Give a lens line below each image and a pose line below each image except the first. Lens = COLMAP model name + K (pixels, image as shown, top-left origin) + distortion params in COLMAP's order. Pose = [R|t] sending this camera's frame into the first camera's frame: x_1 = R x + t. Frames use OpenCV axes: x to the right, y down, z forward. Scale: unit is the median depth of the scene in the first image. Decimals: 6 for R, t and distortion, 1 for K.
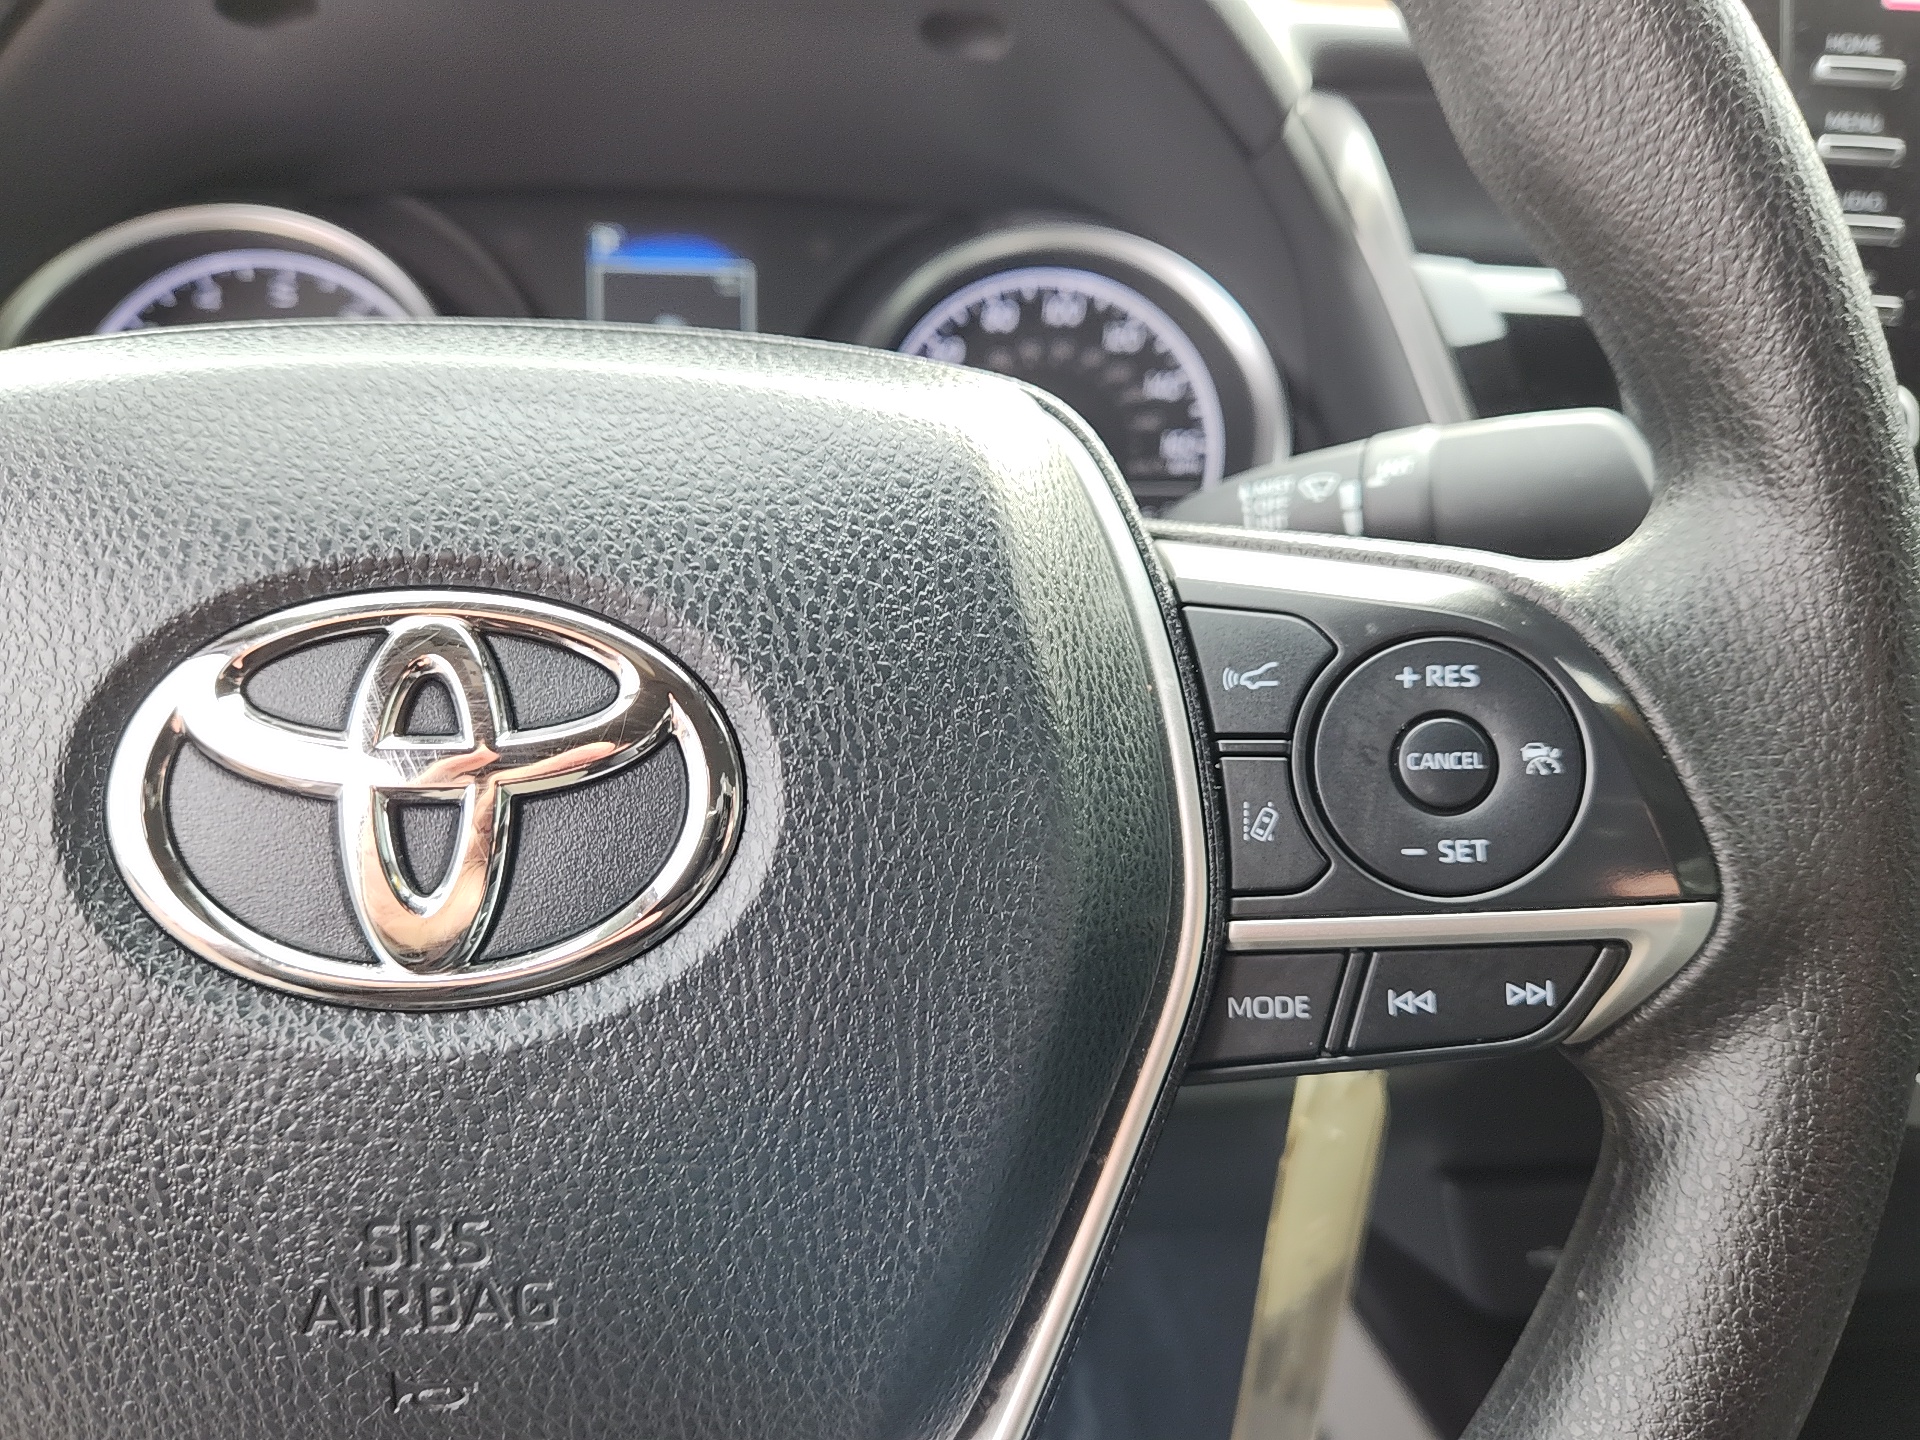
lens RADIAL K [[1507.2, 0, 955.5], [0, 1507.2, 710.7], [0, 0, 1]] dist [0.022950, -0.045232]
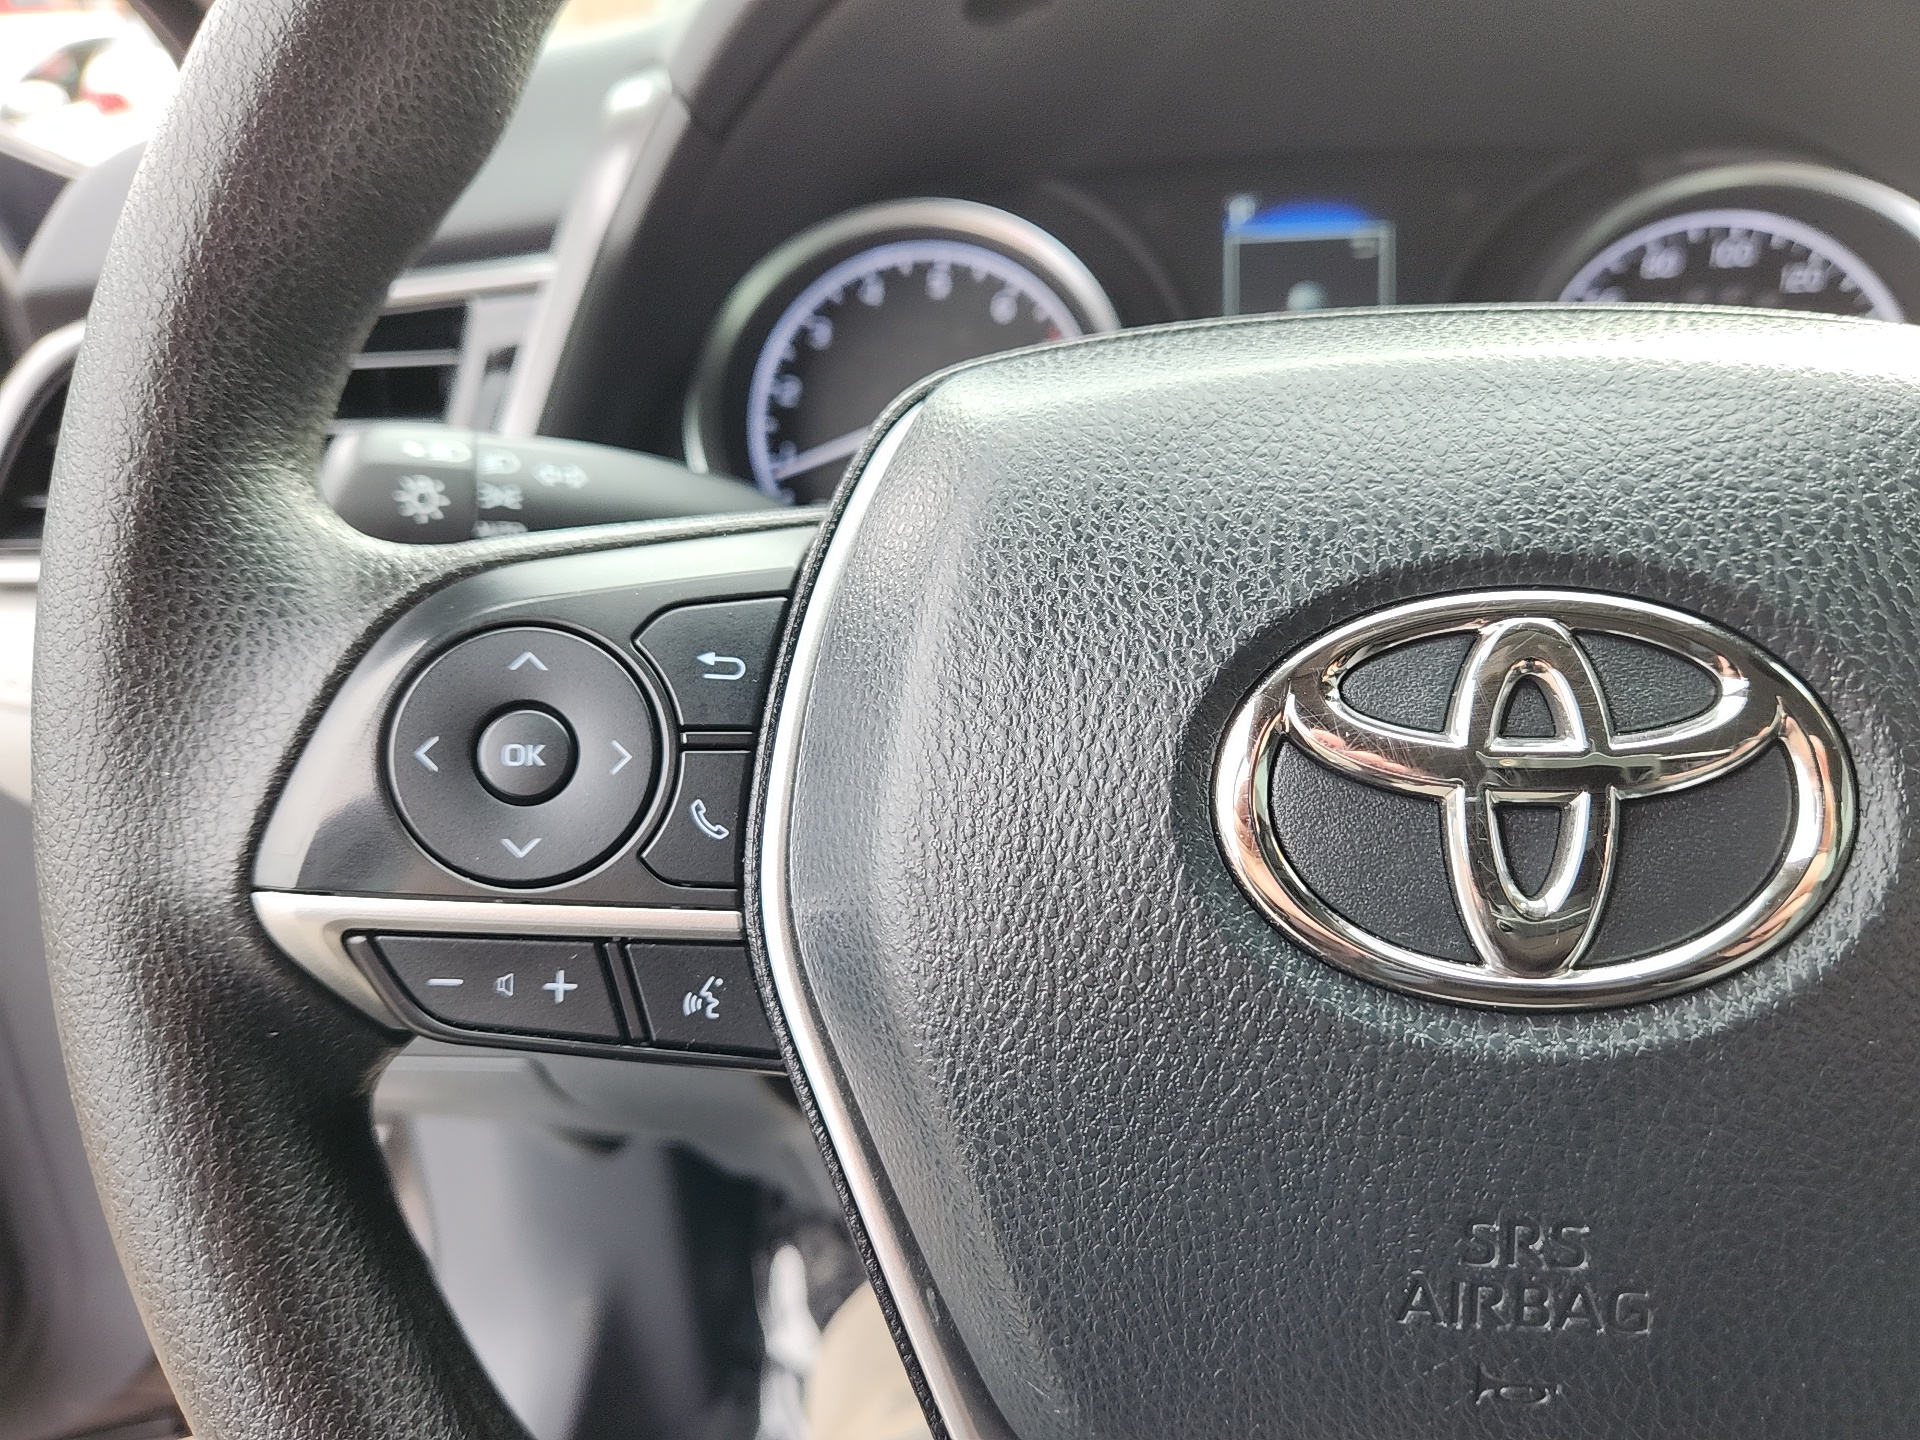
lens RADIAL K [[1507.2, 0, 960.5], [0, 1507.2, 718.1], [0, 0, 1]] dist [0.022950, -0.045232]
pose [[0.970824, 0.009325, -0.239610, -0.467819], [-0.001493, 0.999459, 0.032847, -0.028329], [0.239787, -0.031530, 0.970313, -0.050452]]
